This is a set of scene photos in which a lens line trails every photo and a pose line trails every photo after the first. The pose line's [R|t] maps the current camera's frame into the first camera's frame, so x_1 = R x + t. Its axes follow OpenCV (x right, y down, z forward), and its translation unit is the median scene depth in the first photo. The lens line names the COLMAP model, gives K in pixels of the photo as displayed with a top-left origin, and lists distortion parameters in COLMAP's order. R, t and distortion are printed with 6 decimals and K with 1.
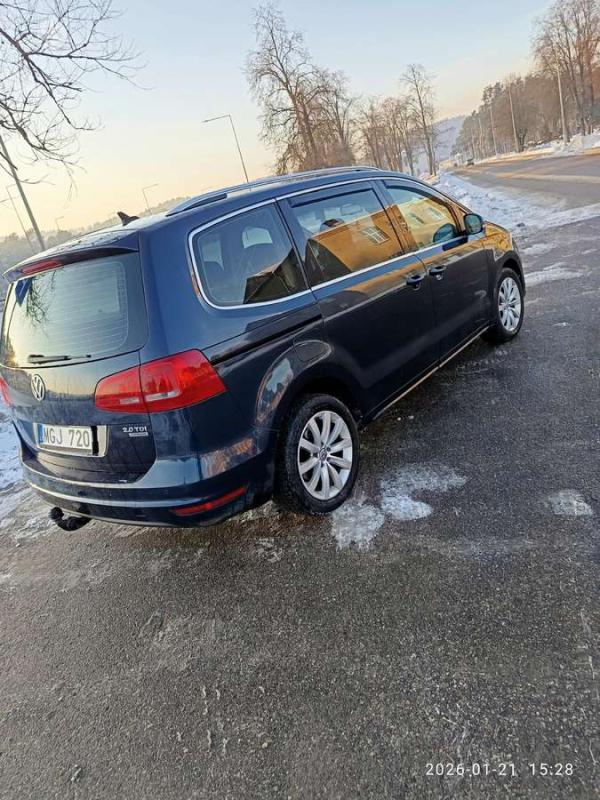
lens RADIAL K [[597.6, 0, 301.1], [0, 597.6, 413.1], [0, 0, 1]] dist [0.012777, 0.005310]
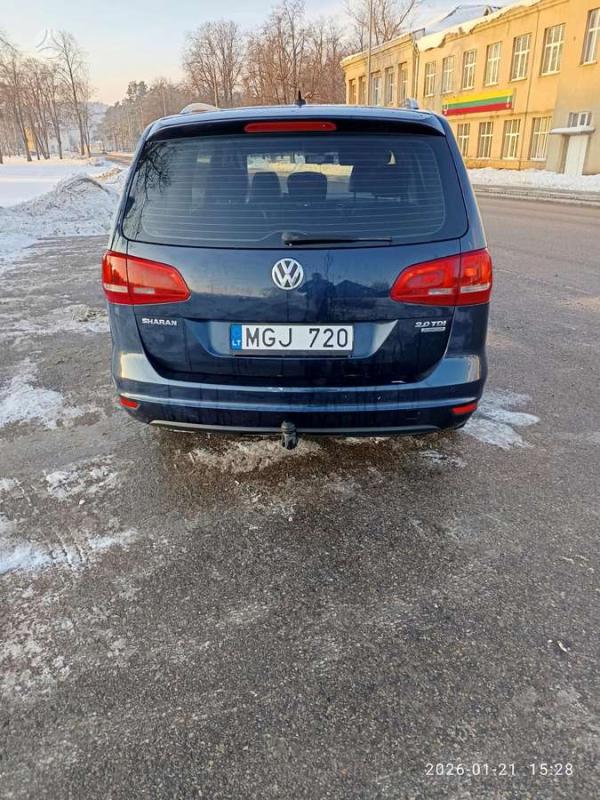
lens RADIAL K [[597.6, 0, 301.1], [0, 597.6, 413.1], [0, 0, 1]] dist [0.012777, 0.005310]
pose [[0.800033, -0.014717, 0.599775, -0.876848], [0.015042, 0.999877, 0.004469, 0.139467], [-0.599767, 0.005447, 0.800156, 0.310239]]
